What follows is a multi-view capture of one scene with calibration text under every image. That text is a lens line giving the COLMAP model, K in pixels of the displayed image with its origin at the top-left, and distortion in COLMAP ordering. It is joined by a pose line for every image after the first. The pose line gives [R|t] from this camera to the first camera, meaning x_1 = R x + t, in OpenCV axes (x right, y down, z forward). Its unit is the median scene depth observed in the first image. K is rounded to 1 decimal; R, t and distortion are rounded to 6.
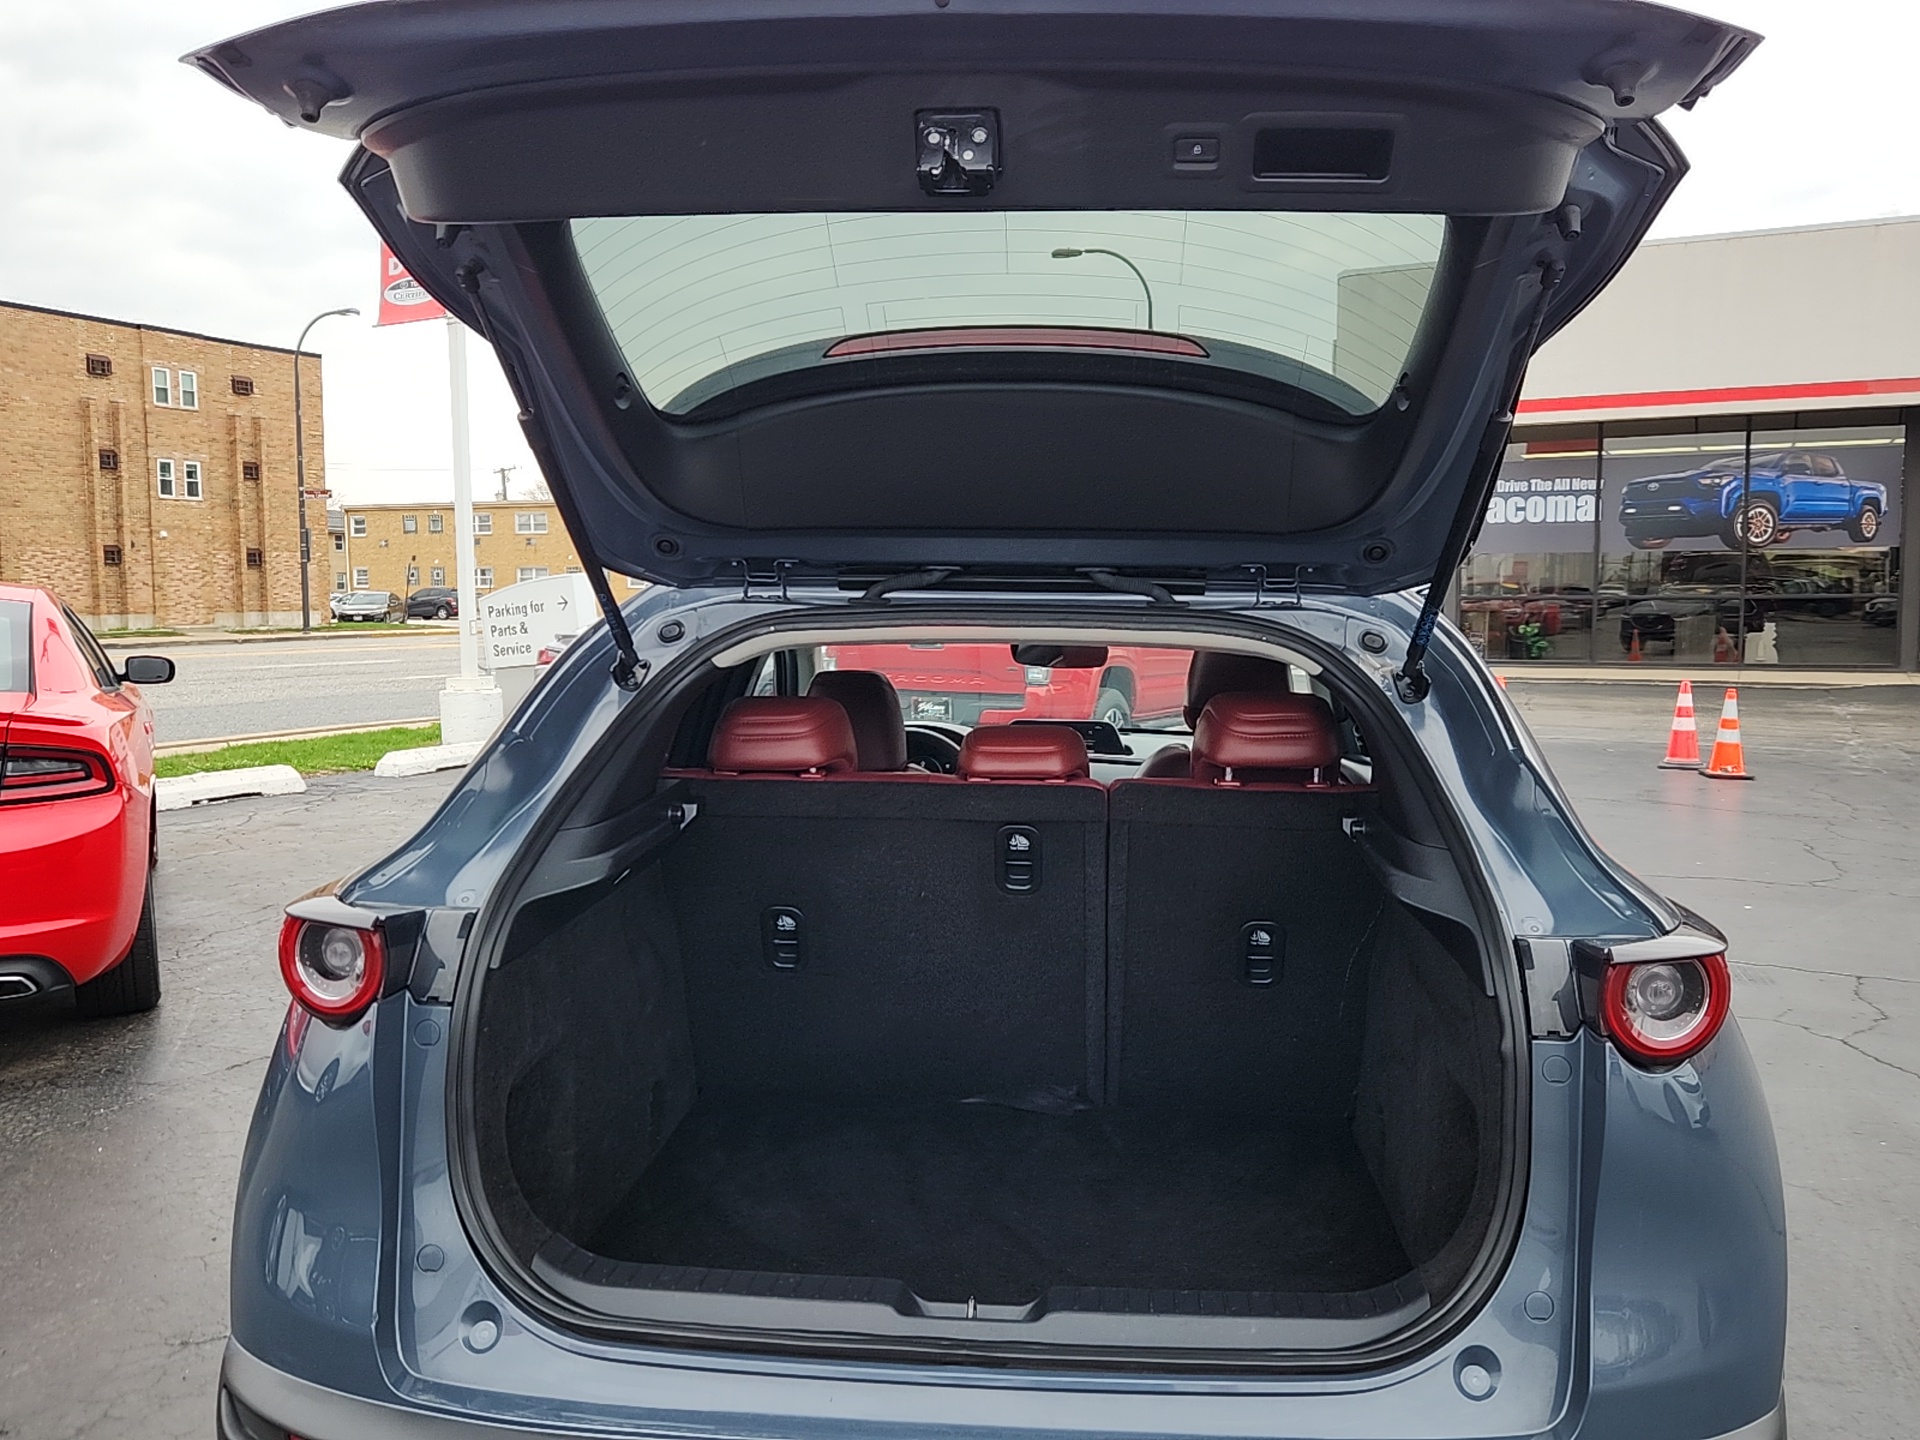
lens RADIAL K [[1646.7, 0, 964.2], [0, 1646.7, 697.4], [0, 0, 1]] dist [0.127025, -0.155369]
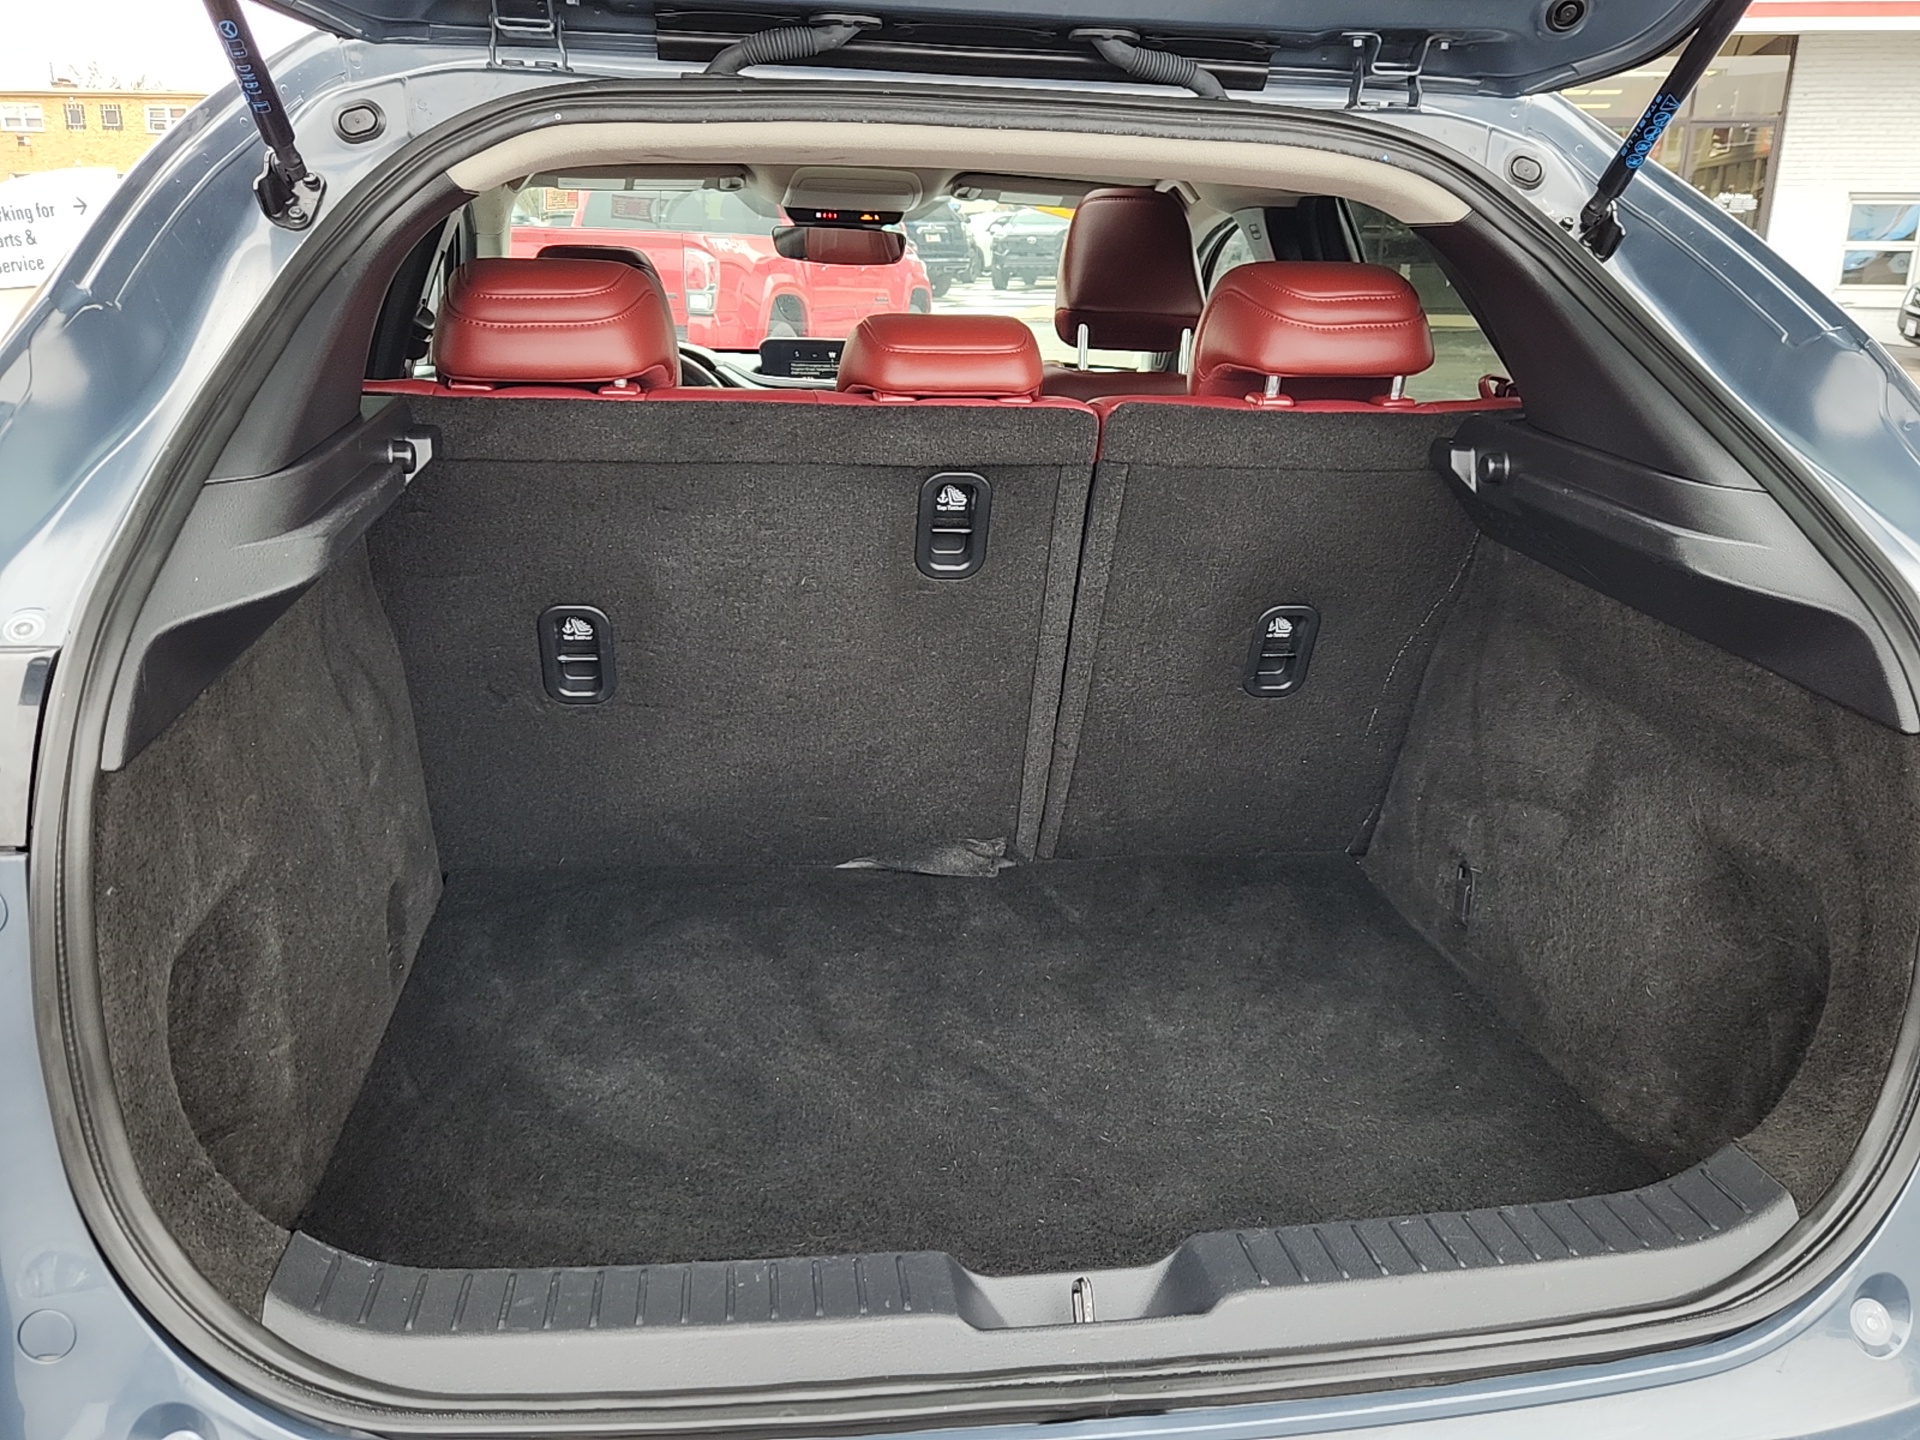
lens RADIAL K [[1647.9, 0, 987.5], [0, 1647.9, 736.2], [0, 0, 1]] dist [0.065643, -0.063797]
pose [[0.969978, -0.050856, 0.237816, -0.117010], [-0.005099, 0.973422, 0.228960, 0.031424], [-0.243139, -0.223299, 0.943939, 0.375466]]
